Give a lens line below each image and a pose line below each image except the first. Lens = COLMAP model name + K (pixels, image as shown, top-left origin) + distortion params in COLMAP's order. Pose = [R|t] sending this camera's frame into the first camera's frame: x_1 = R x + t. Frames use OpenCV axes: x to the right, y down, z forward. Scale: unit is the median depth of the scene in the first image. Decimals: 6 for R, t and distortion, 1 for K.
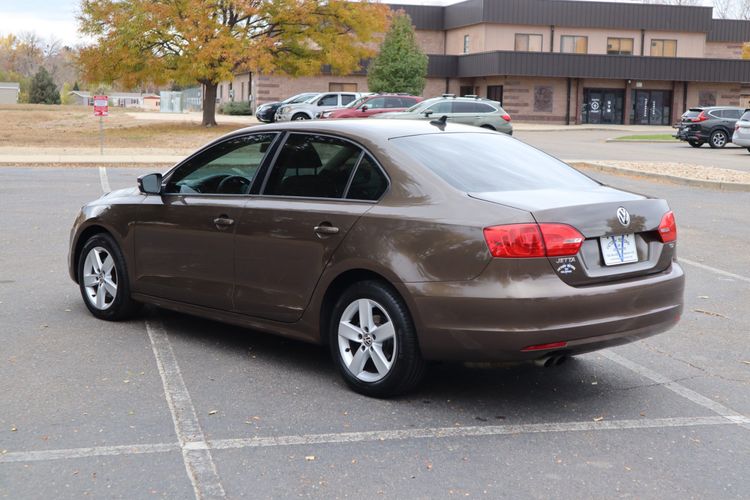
lens RADIAL K [[1783.7, 0, 374.8], [0, 1783.7, 250.7], [0, 0, 1]] dist [0.020989, 0.000000]
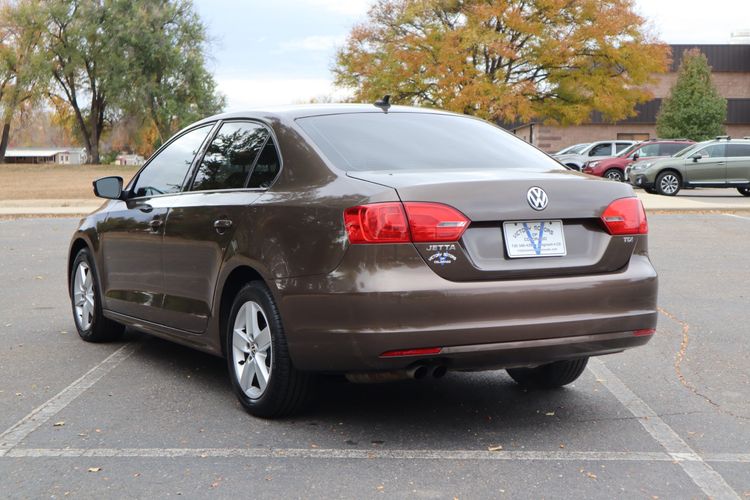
lens RADIAL K [[1783.7, 0, 375.3], [0, 1783.7, 249.0], [0, 0, 1]] dist [0.020989, 0.000000]
pose [[0.926407, -0.012196, -0.376326, 0.345381], [-0.018093, 0.996879, -0.076847, 0.061838], [0.376089, 0.078001, 0.923295, 0.211430]]
